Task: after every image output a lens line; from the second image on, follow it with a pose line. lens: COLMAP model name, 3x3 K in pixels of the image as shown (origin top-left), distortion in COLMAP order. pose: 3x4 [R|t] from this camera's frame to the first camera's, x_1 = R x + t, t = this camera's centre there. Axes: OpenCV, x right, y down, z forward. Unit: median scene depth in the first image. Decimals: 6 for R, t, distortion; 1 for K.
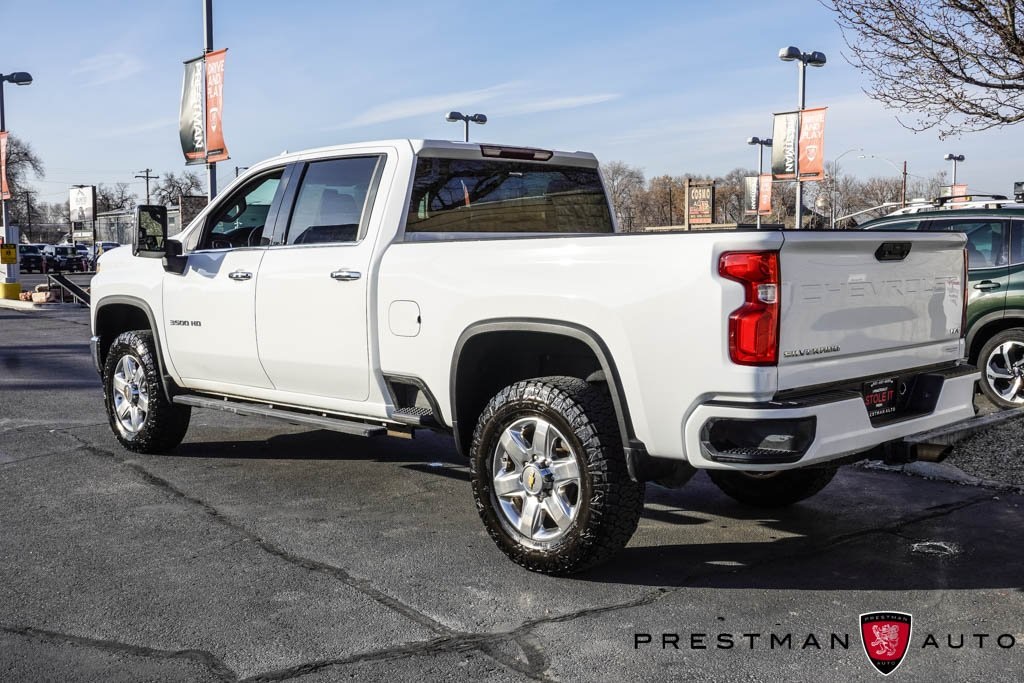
lens RADIAL K [[1109.5, 0, 517.6], [0, 1109.5, 341.3], [0, 0, 1]] dist [-0.003209, 0.000000]
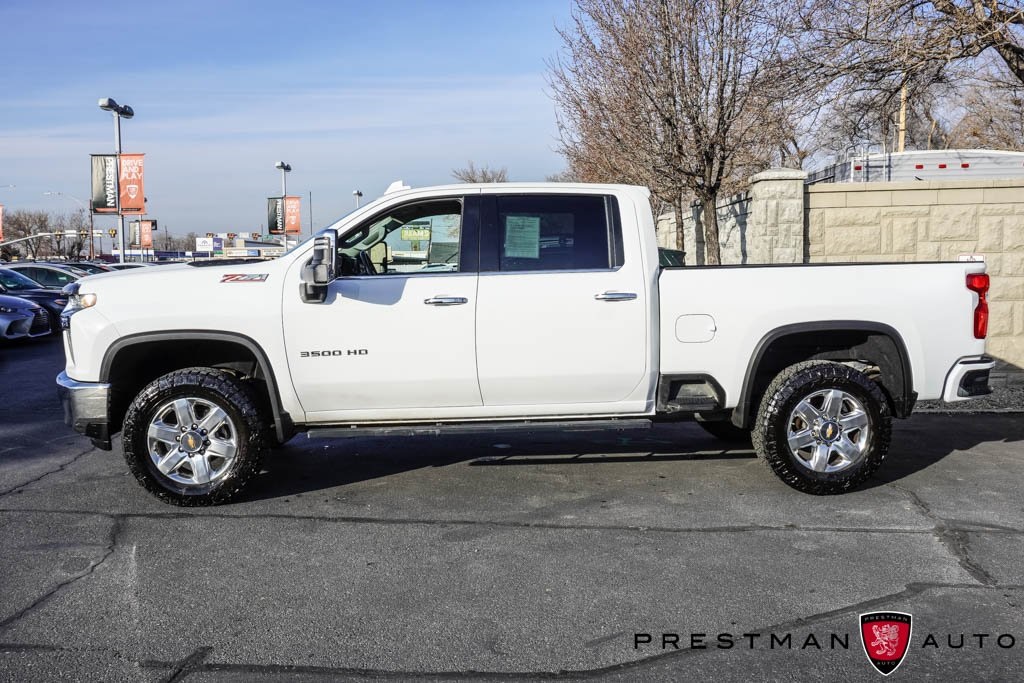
lens RADIAL K [[871.7, 0, 515.4], [0, 871.7, 342.2], [0, 0, 1]] dist [-0.027342, 0.025707]
pose [[0.641415, -0.066617, 0.764297, -0.903484], [0.068118, 0.997233, 0.029755, -0.043967], [-0.764164, 0.032977, 0.644178, 0.465193]]
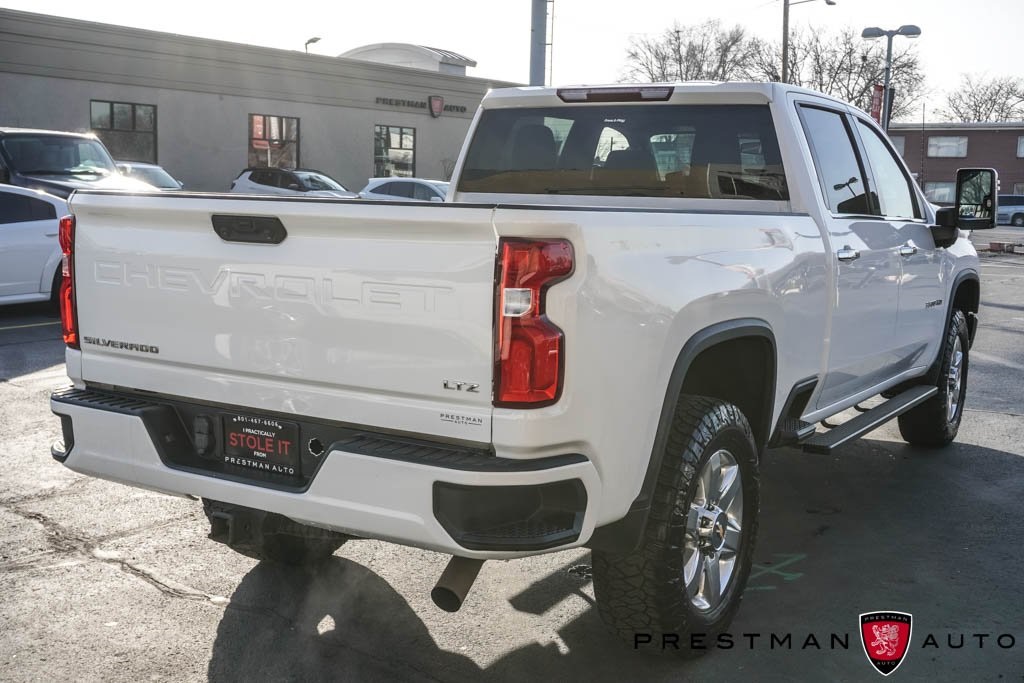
lens RADIAL K [[1179.1, 0, 510.9], [0, 1179.1, 341.5], [0, 0, 1]] dist [0.008152, 0.000000]
pose [[0.252064, 0.138765, -0.957710, 0.823365], [-0.111087, 0.987272, 0.113811, -0.086739], [0.961313, 0.077701, 0.264271, 0.746101]]
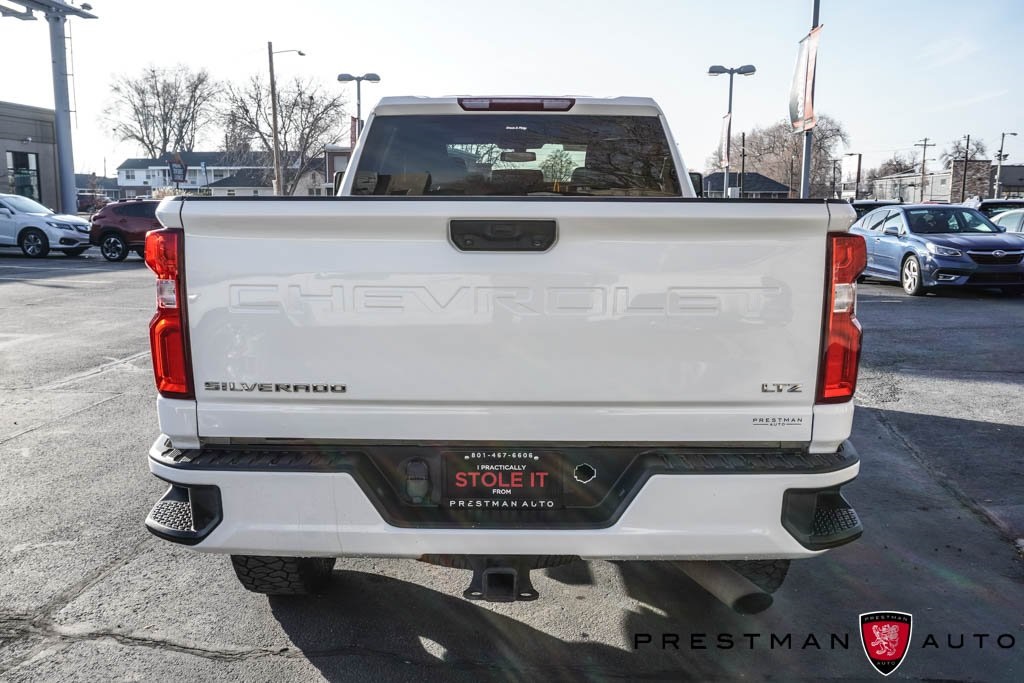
lens RADIAL K [[871.7, 0, 515.6], [0, 871.7, 338.9], [0, 0, 1]] dist [-0.027342, 0.025707]
pose [[0.709496, 0.120247, -0.694374, 0.508846], [-0.071343, 0.992528, 0.098983, -0.056248], [0.701089, -0.020689, 0.712774, 0.526072]]
